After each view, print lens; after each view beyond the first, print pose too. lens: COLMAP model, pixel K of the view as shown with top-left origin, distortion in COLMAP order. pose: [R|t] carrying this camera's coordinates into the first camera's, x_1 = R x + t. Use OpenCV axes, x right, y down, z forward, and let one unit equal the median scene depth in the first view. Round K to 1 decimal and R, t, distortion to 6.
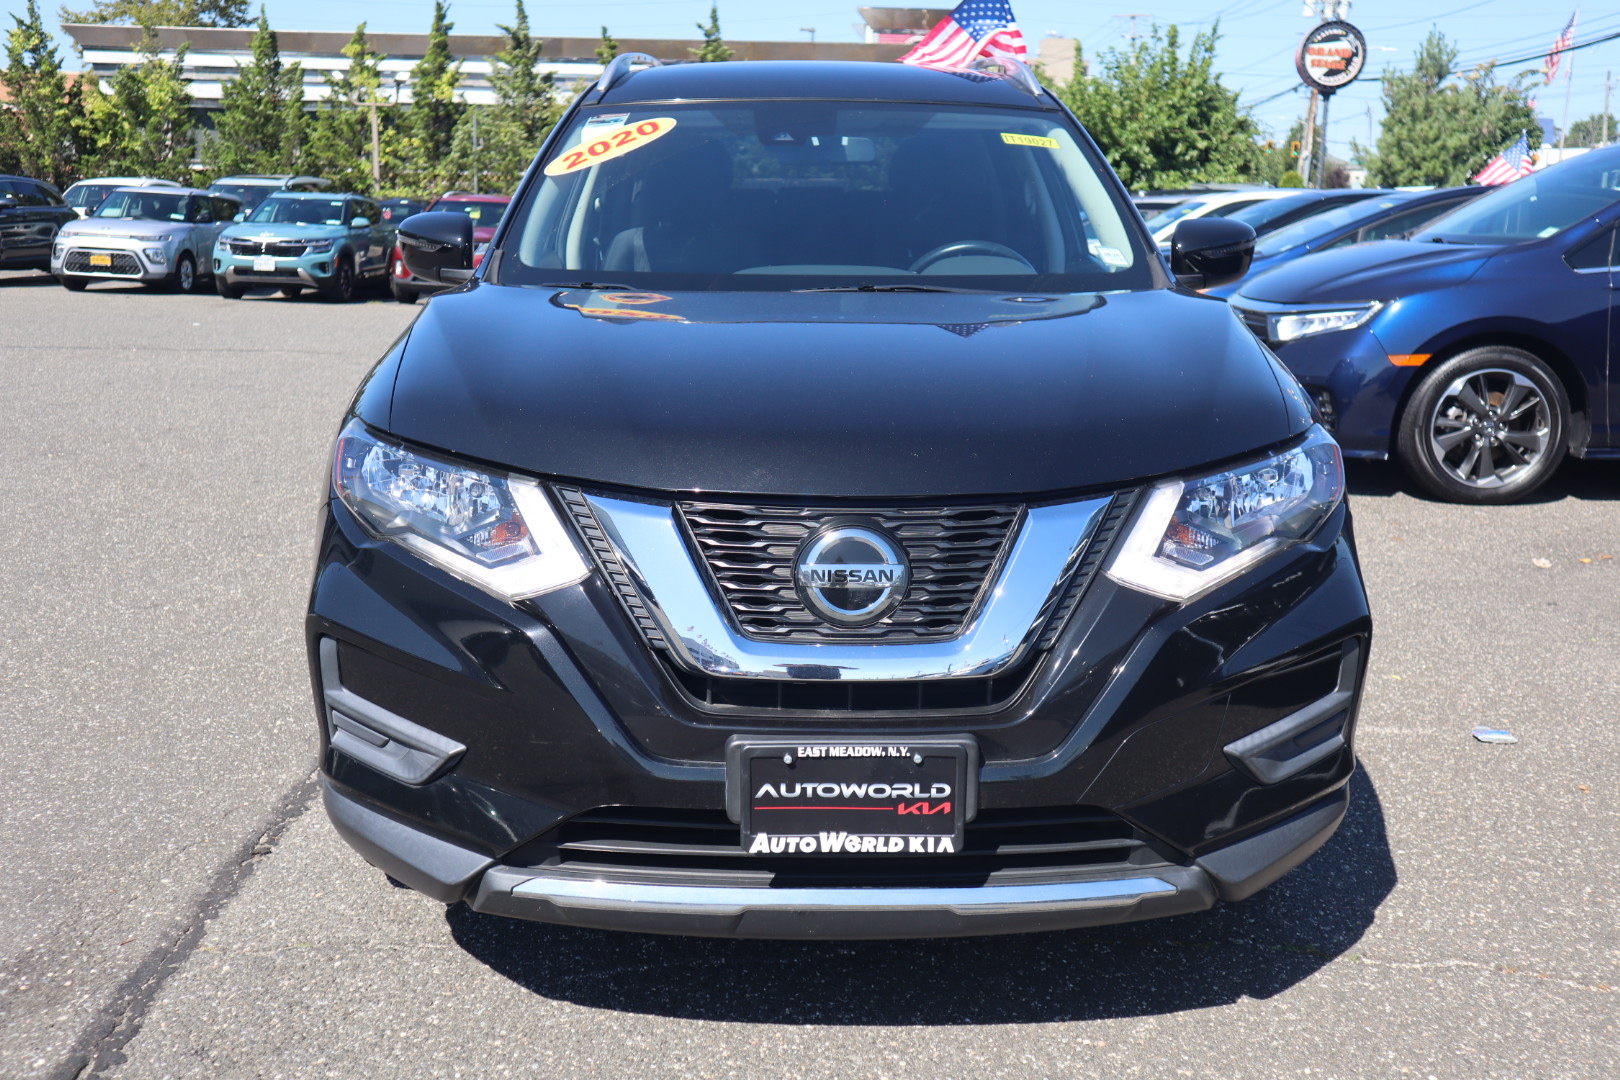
lens RADIAL K [[1597.8, 0, 813.6], [0, 1597.8, 549.4], [0, 0, 1]] dist [-0.006767, 0.000000]
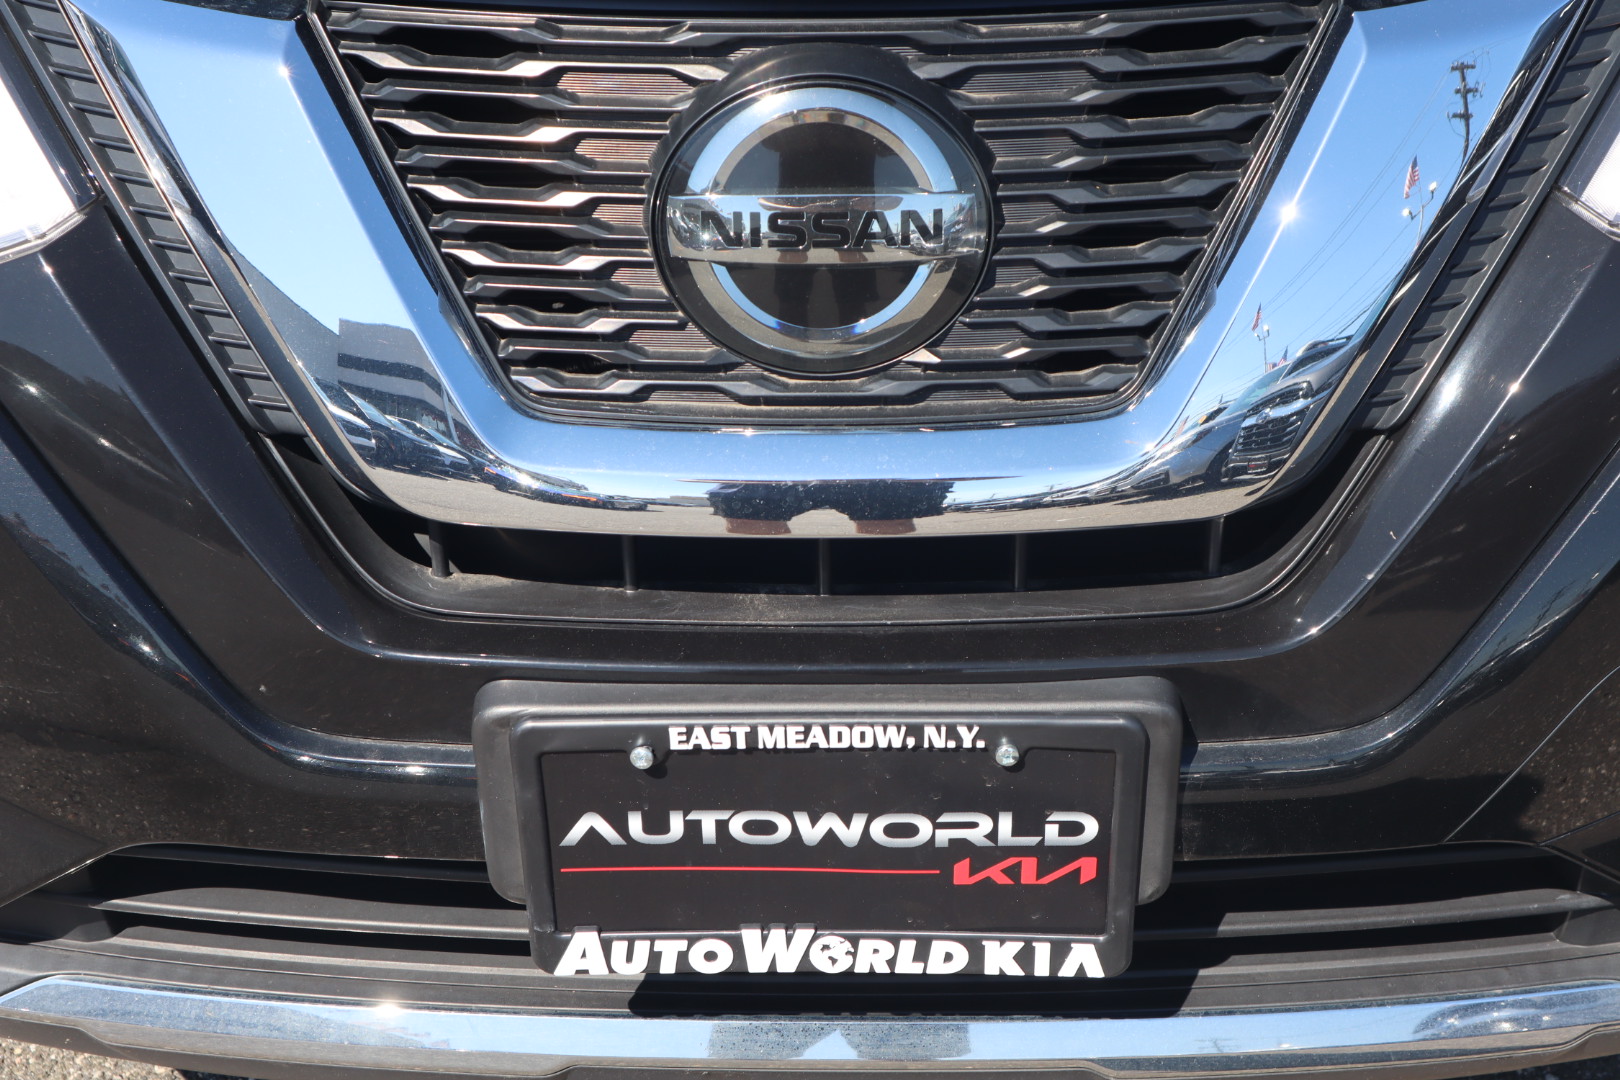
lens RADIAL K [[2103.4, 0, 813.8], [0, 2103.4, 544.4], [0, 0, 1]] dist [0.049259, 0.000000]
pose [[0.998871, -0.000374, -0.047514, 0.043440], [0.013231, 0.962609, 0.270571, -0.039945], [0.045636, -0.270894, 0.961527, 0.548764]]
